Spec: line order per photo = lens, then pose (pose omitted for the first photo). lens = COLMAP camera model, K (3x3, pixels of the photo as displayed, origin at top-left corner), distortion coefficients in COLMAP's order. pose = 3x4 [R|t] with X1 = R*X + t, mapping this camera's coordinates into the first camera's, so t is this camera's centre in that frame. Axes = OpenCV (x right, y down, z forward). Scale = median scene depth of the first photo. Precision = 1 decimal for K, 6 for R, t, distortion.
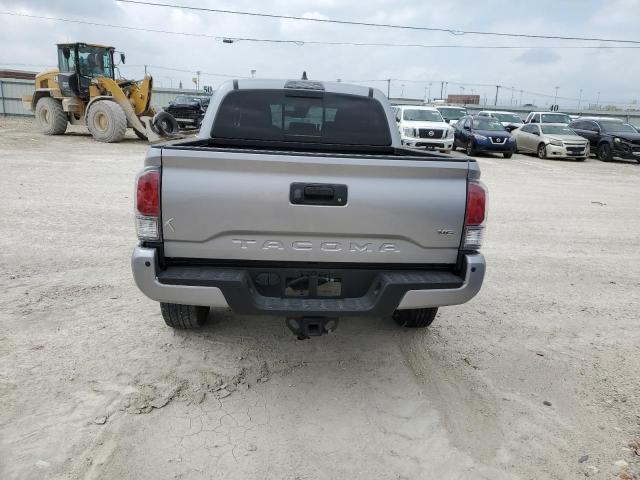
lens RADIAL K [[478.4, 0, 320.0], [0, 478.4, 240.0], [0, 0, 1]] dist [0.022025, 0.000717]
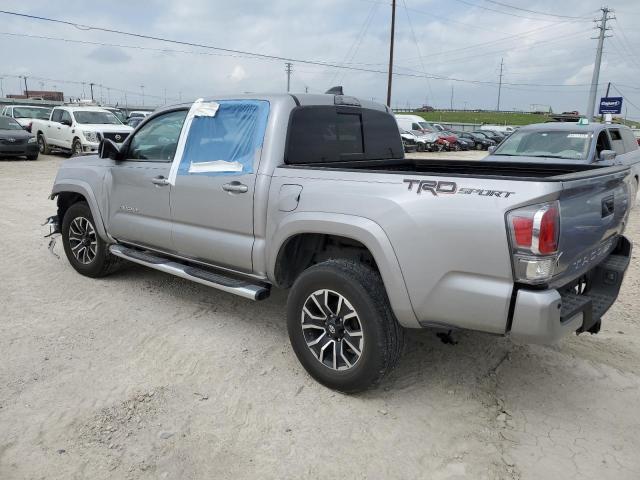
lens RADIAL K [[478.4, 0, 320.0], [0, 478.4, 240.0], [0, 0, 1]] dist [0.022025, 0.000717]
pose [[0.732096, -0.180551, 0.656838, -0.751490], [0.179145, 0.981324, 0.070075, -0.132673], [-0.657223, 0.066367, 0.750769, 0.348604]]
